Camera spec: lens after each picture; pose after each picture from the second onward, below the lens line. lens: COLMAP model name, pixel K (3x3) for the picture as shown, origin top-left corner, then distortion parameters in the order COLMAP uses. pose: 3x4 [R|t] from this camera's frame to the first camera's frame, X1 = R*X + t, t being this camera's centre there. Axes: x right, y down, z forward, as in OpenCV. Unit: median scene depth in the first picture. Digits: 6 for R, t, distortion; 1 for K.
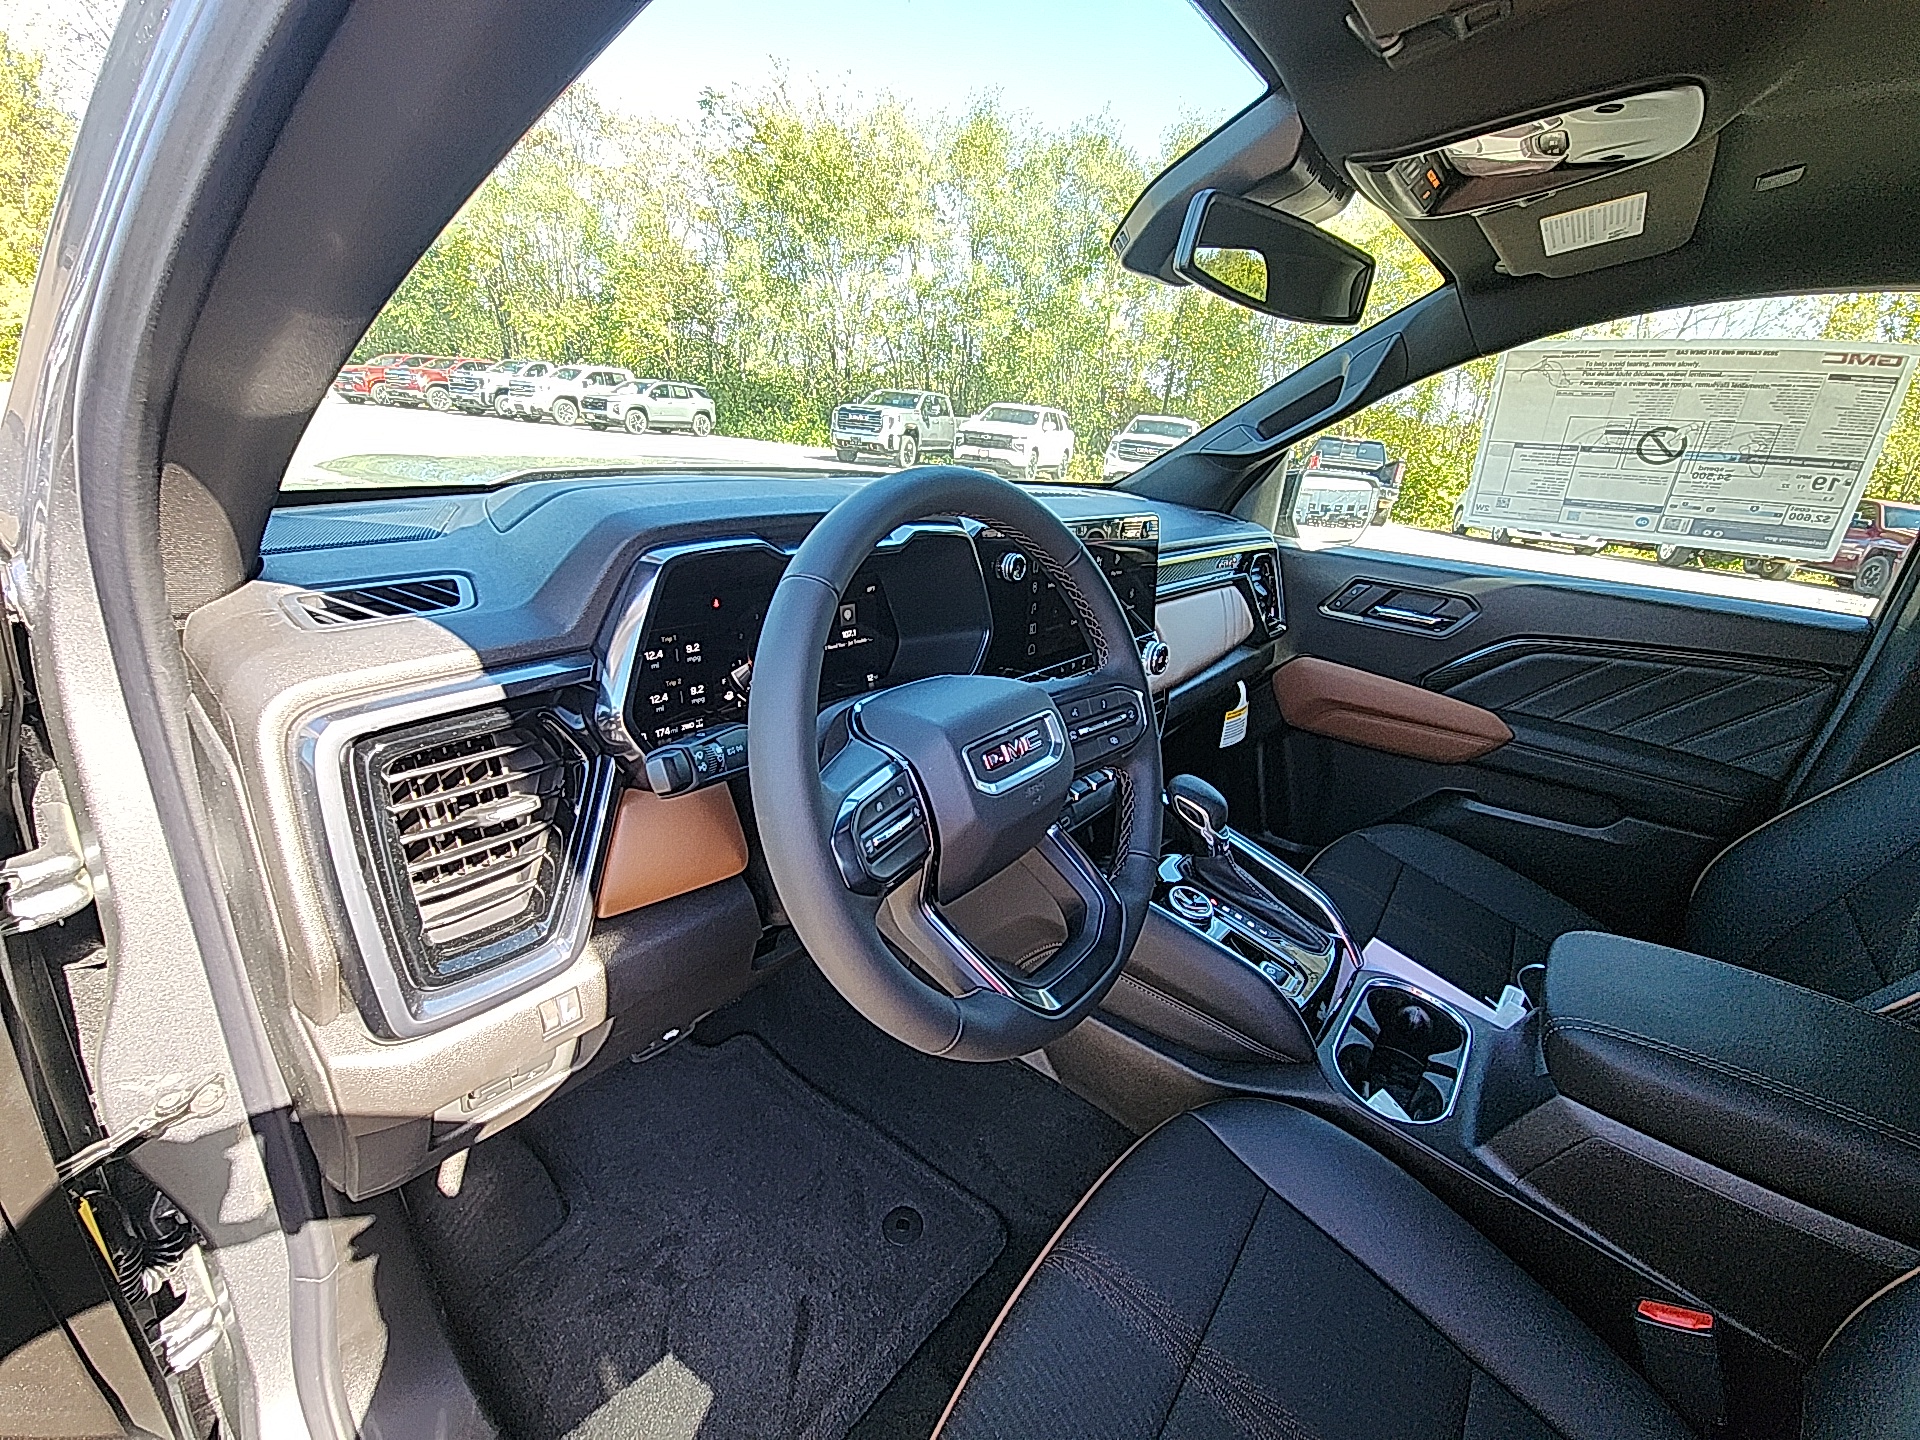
lens RADIAL K [[773.9, 0, 949.7], [0, 773.9, 704.6], [0, 0, 1]] dist [0.009379, -0.006915]
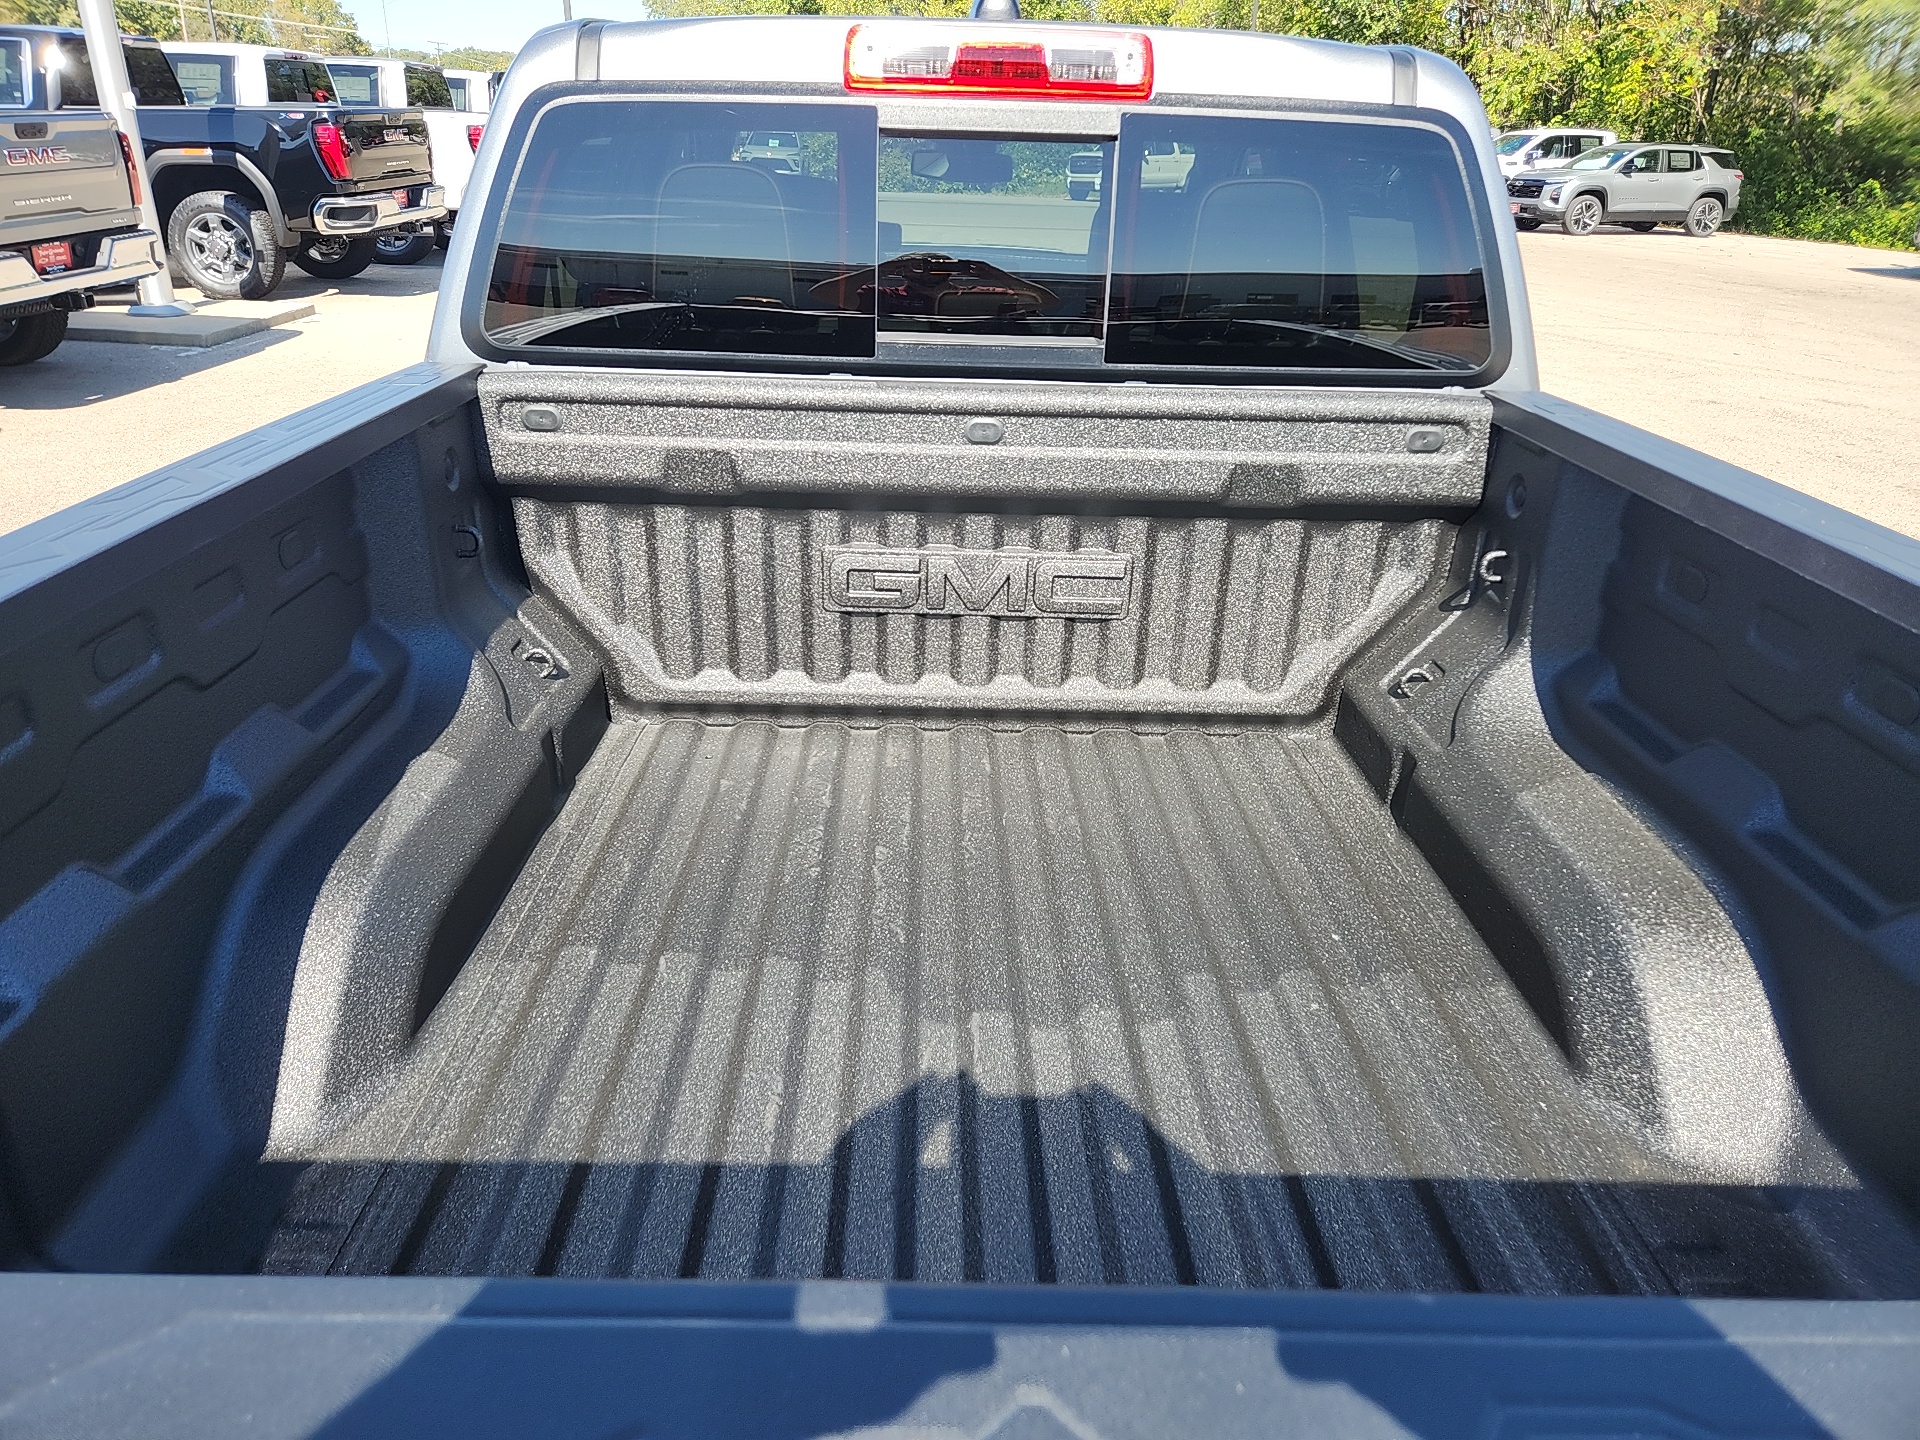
lens RADIAL K [[1269.7, 0, 948.7], [0, 1269.7, 709.3], [0, 0, 1]] dist [0.078158, -0.065241]
pose [[0.648559, 0.247421, -0.719829, 0.141714], [-0.237247, 0.964294, 0.117692, 0.027395], [0.723246, 0.094448, 0.684101, -0.069496]]
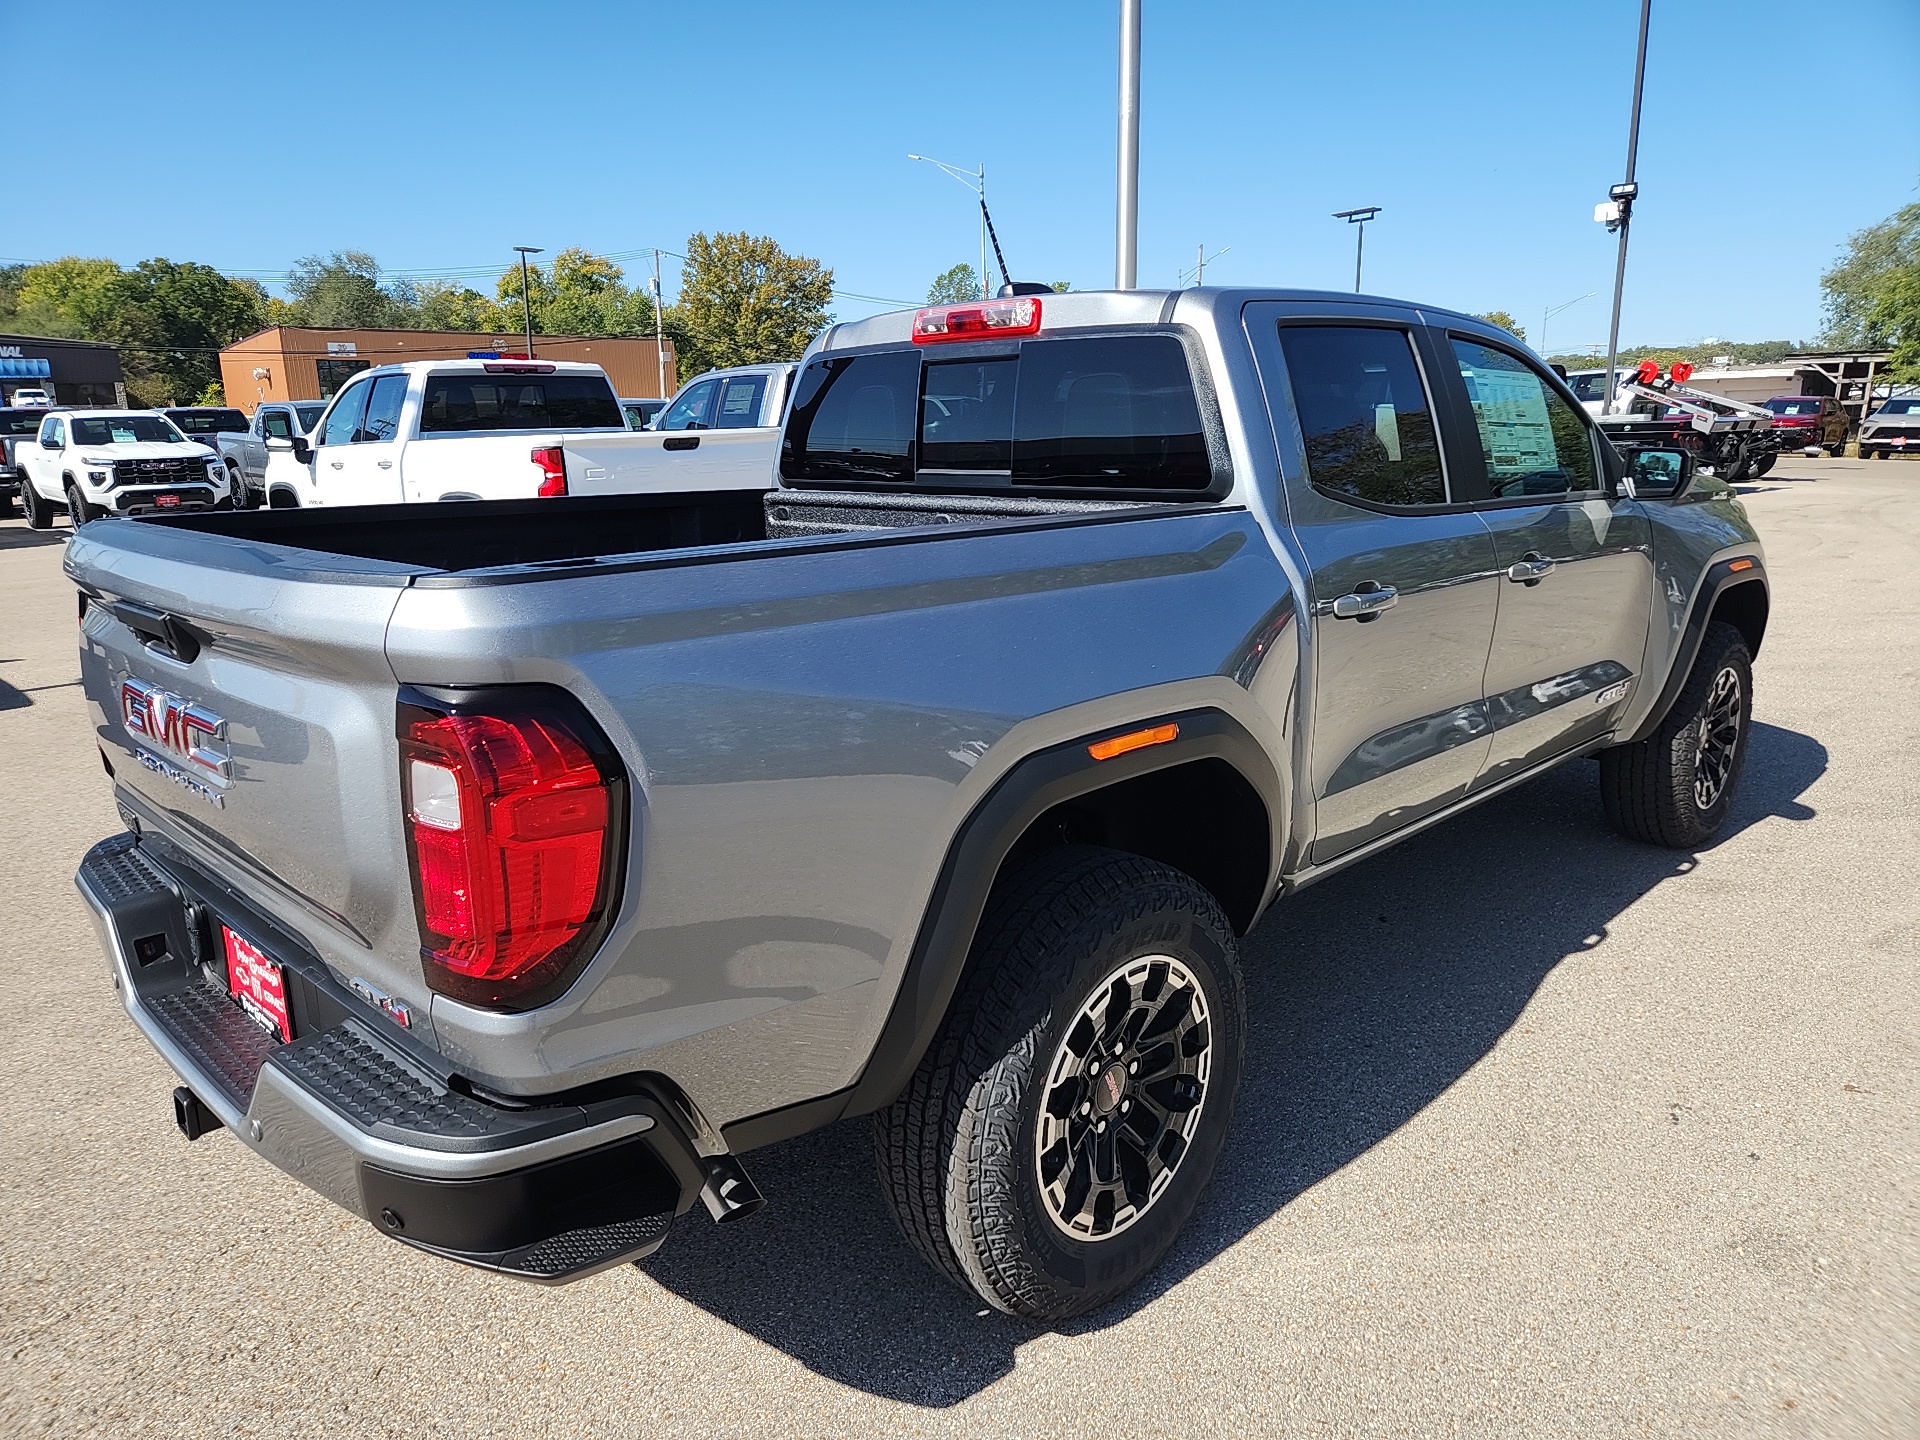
lens RADIAL K [[1269.7, 0, 948.7], [0, 1269.7, 723.0], [0, 0, 1]] dist [0.078158, -0.065241]
pose [[-0.089142, 0.143059, -0.985692, 0.224402], [-0.336511, 0.927113, 0.164990, 0.015633], [0.937451, 0.346404, -0.034504, 0.003230]]
